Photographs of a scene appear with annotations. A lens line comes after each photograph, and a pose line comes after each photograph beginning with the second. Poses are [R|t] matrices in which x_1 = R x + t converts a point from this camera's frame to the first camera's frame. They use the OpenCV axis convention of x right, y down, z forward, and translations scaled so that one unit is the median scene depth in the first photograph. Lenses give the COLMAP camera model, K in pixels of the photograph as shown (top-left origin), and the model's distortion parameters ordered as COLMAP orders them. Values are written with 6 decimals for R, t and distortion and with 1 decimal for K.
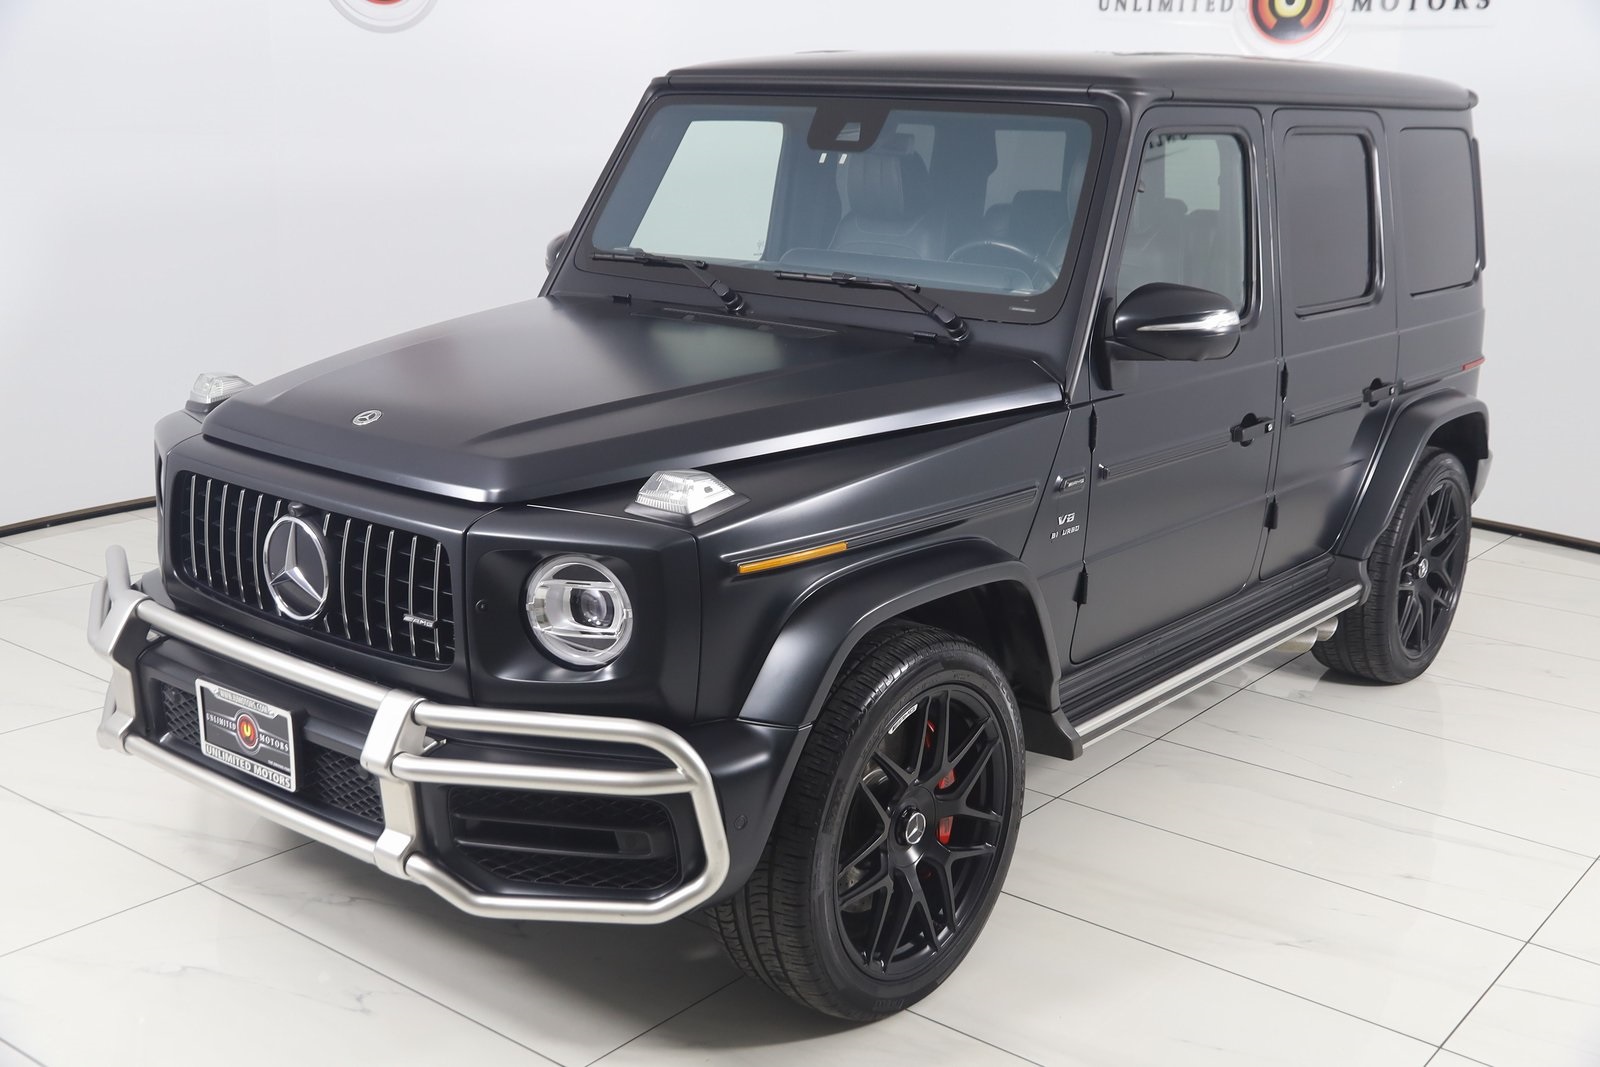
lens RADIAL K [[1712.6, 0, 800.0], [0, 1712.6, 533.5], [0, 0, 1]] dist [0.004774, 0.027115]
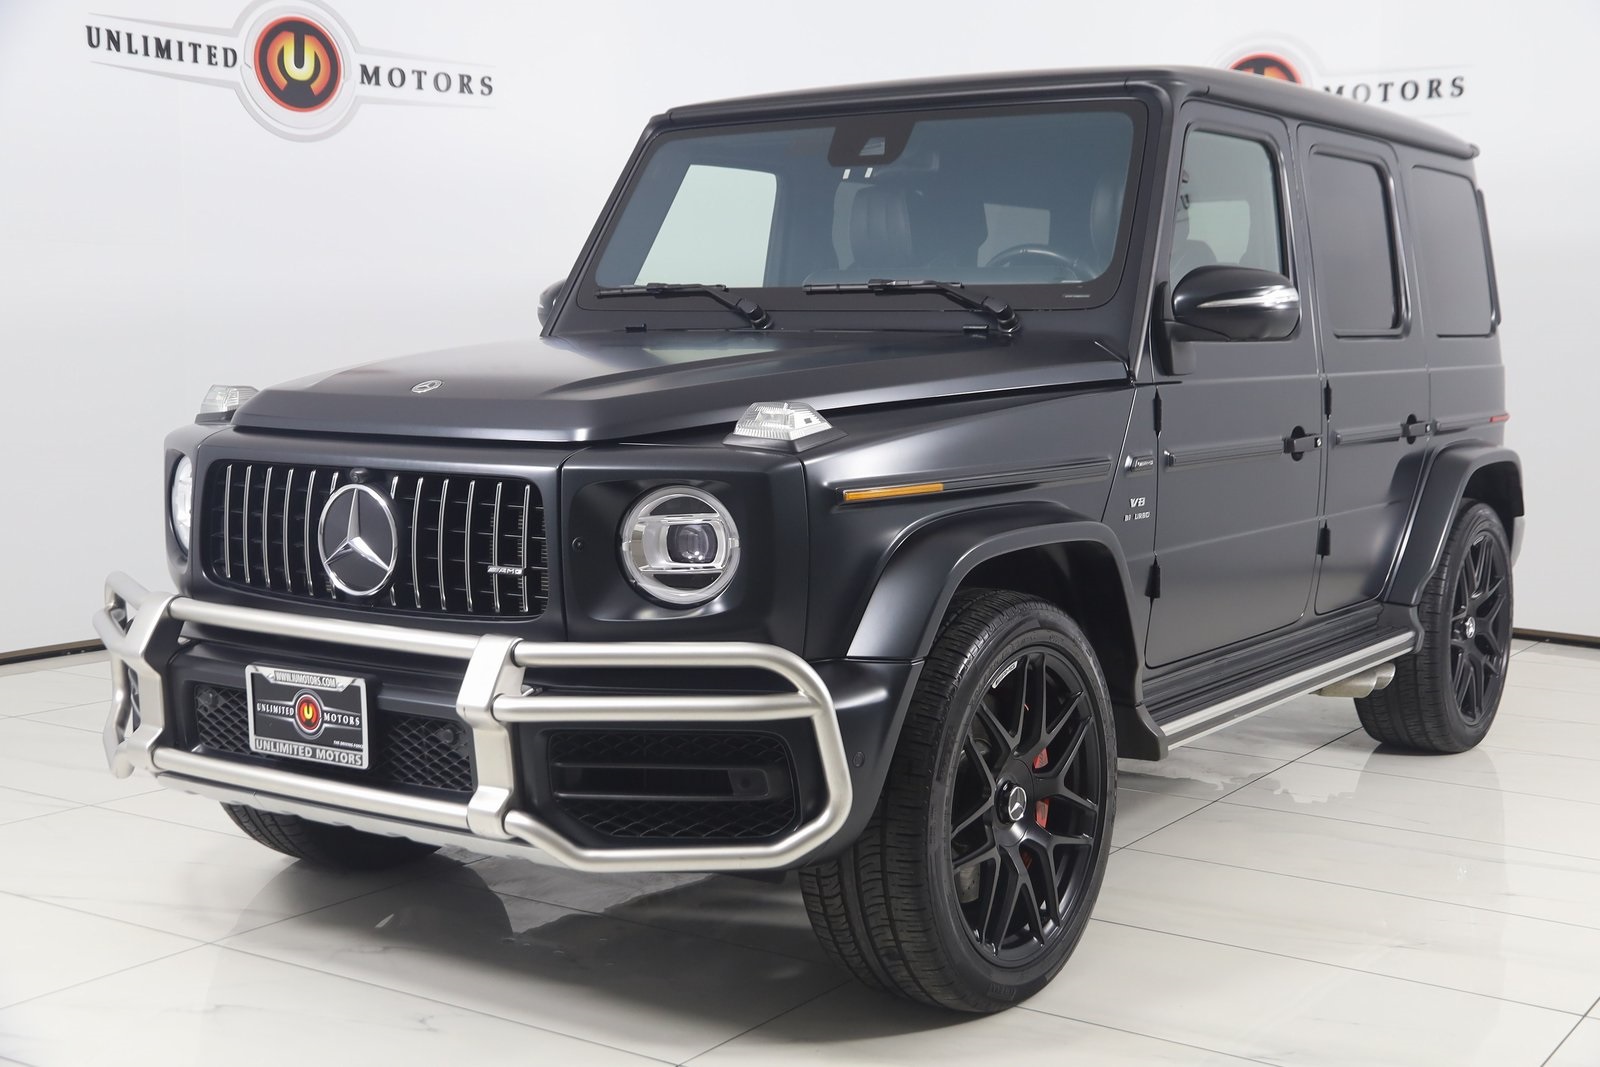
lens RADIAL K [[1982.1, 0, 800.0], [0, 1982.1, 533.5], [0, 0, 1]] dist [0.017100, -0.004606]
pose [[0.996958, -0.033417, 0.070415, -0.124055], [0.043364, 0.988504, -0.144844, 0.179045], [-0.064765, 0.147457, 0.986946, -0.089942]]
